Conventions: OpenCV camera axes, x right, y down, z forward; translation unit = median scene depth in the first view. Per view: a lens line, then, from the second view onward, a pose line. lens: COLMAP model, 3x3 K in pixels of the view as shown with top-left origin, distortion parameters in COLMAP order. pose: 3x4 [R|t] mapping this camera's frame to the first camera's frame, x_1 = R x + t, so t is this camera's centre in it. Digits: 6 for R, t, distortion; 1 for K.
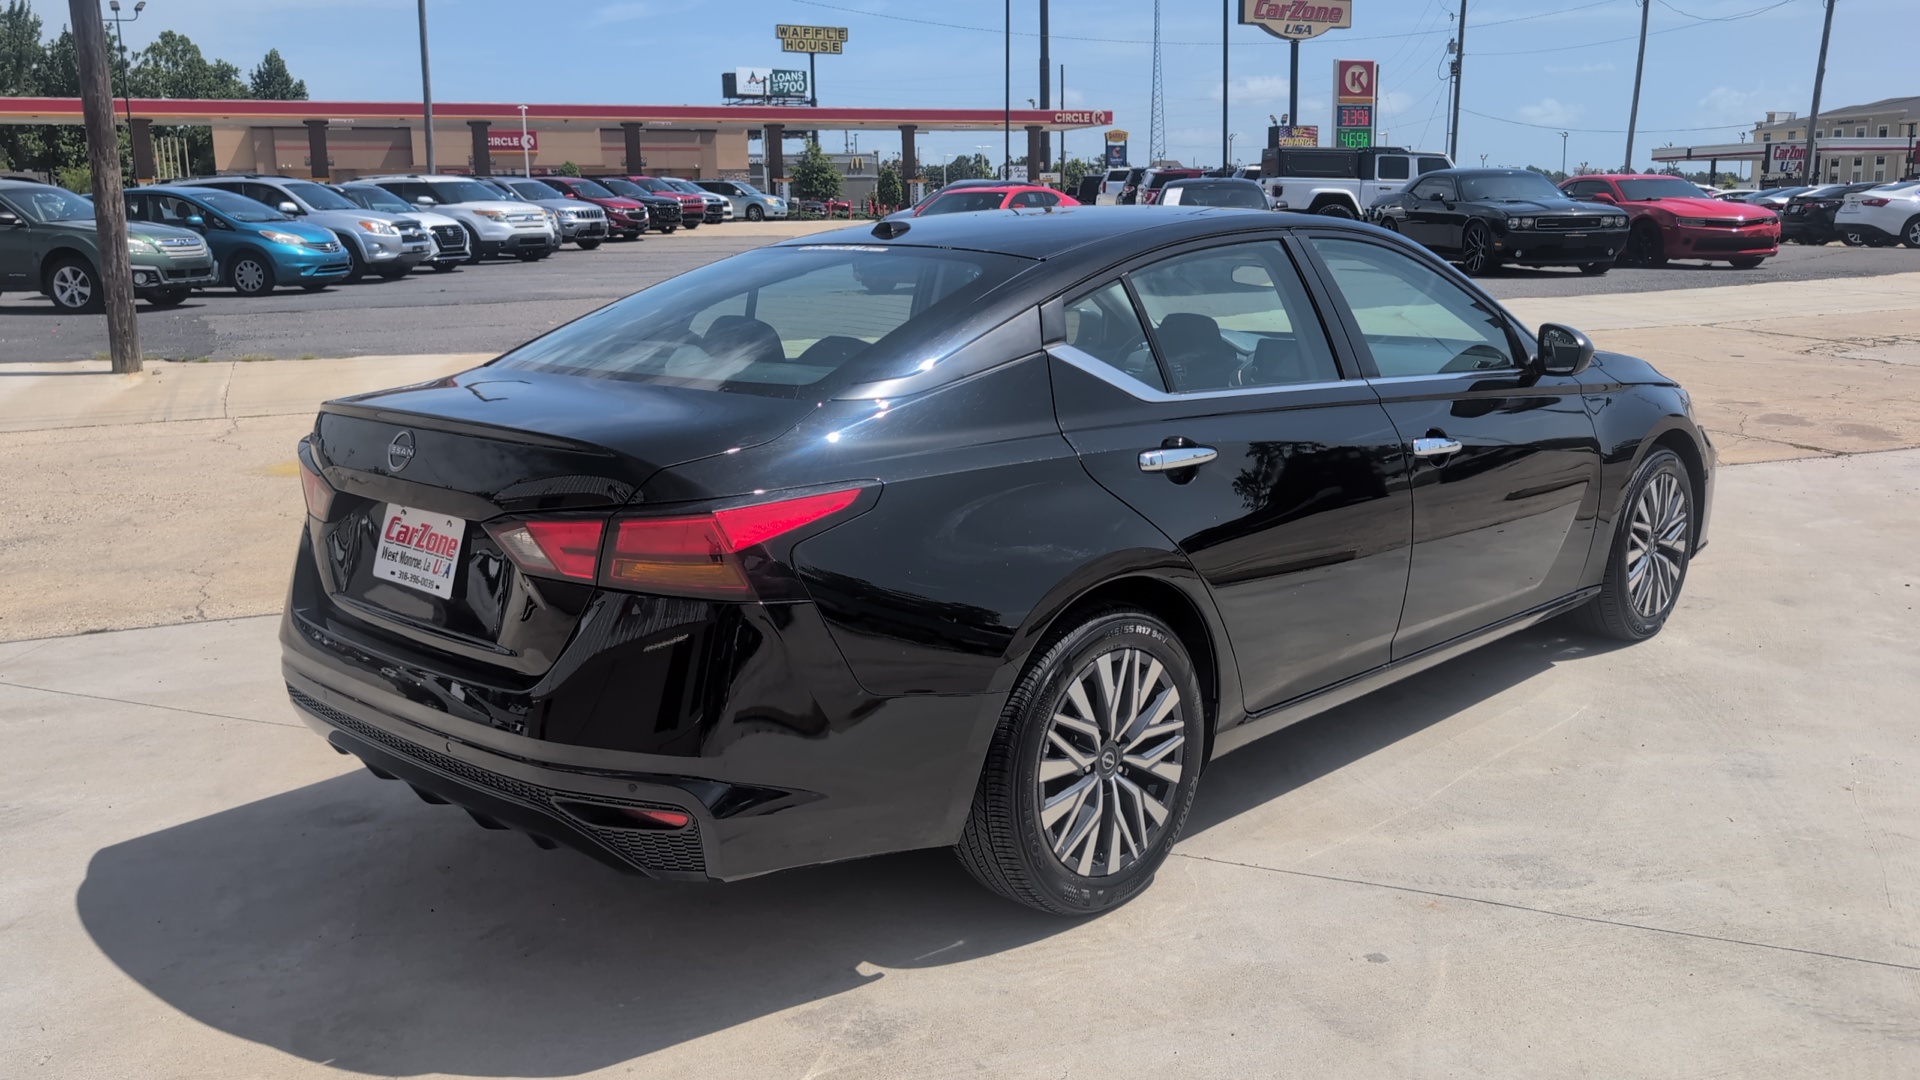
lens RADIAL K [[1640.1, 0, 960.0], [0, 1640.1, 540.0], [0, 0, 1]] dist [-0.006359, -0.002455]
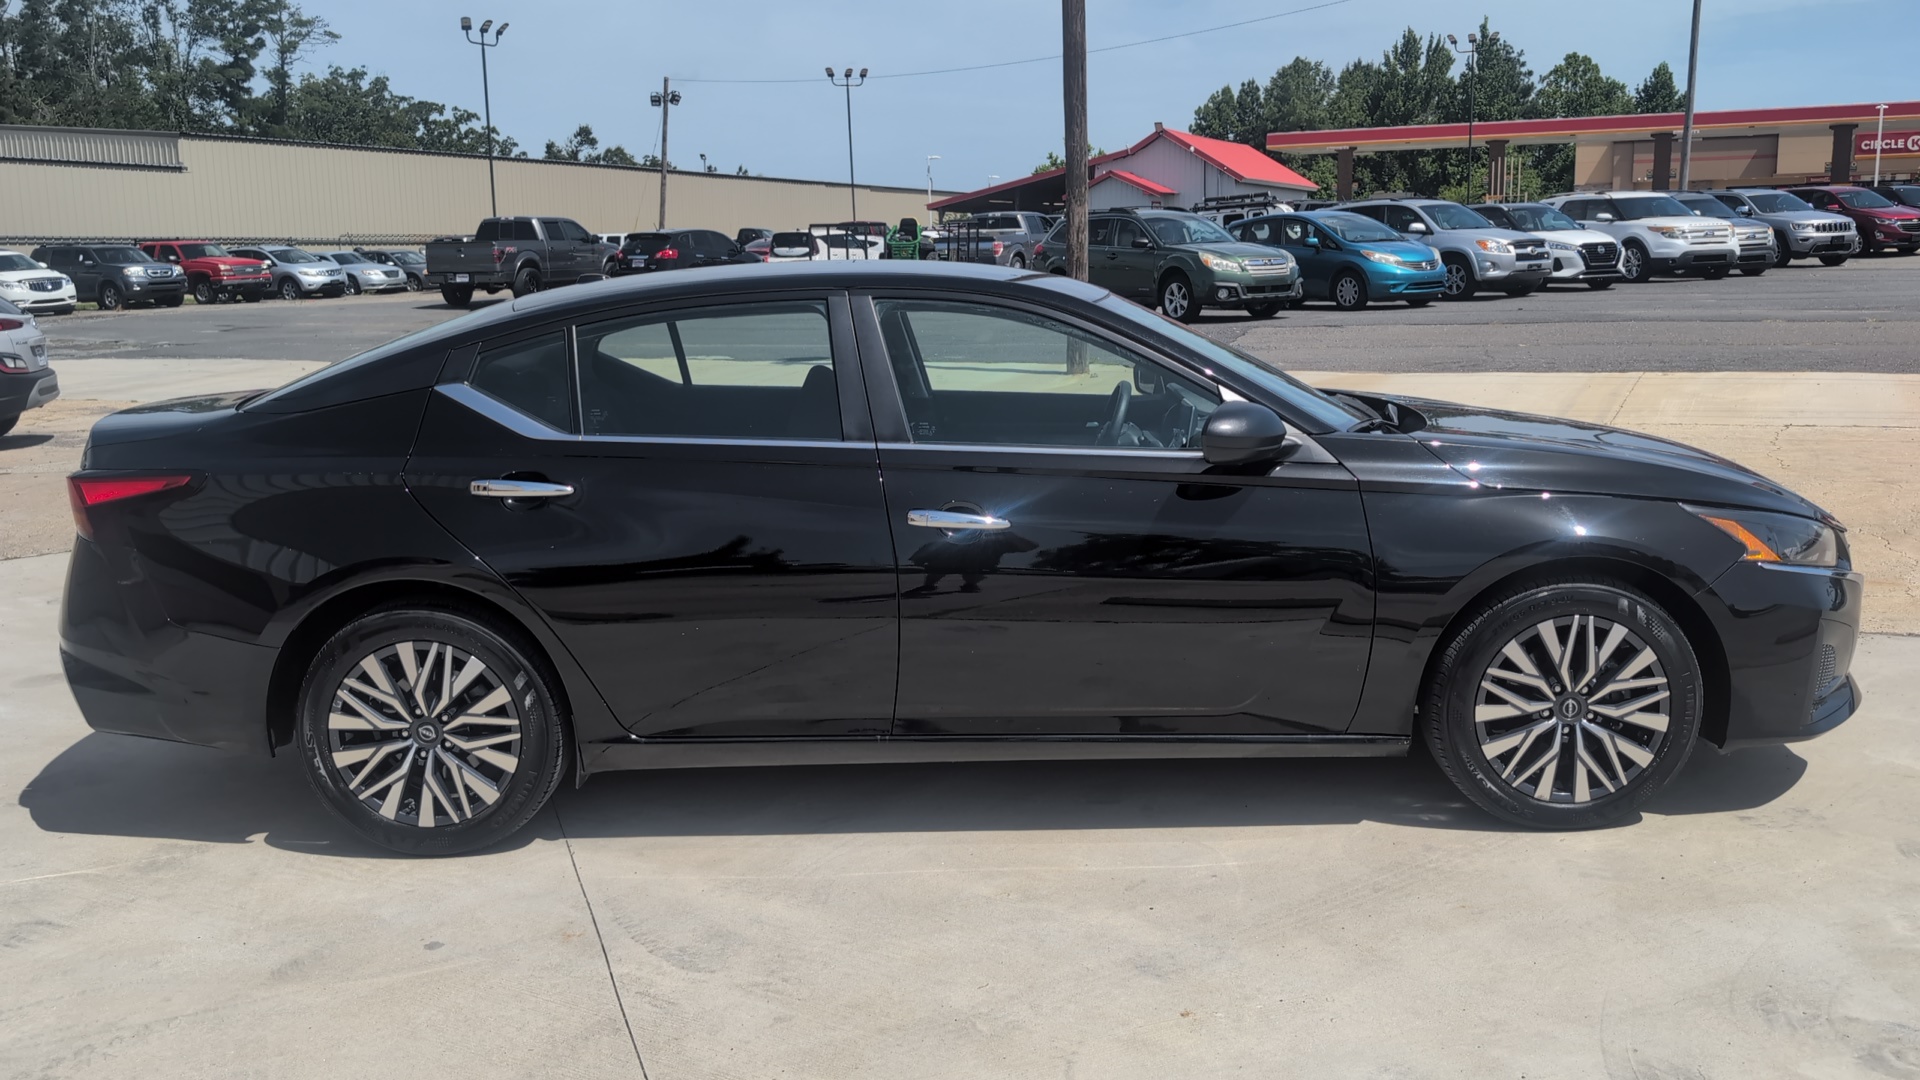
lens RADIAL K [[1618.4, 0, 963.6], [0, 1618.4, 544.4], [0, 0, 1]] dist [0.021229, -0.039411]
pose [[0.680872, 0.128694, -0.721007, 1.162496], [-0.129817, 0.990060, 0.054128, -0.113911], [0.720806, 0.056745, 0.690810, 0.440459]]
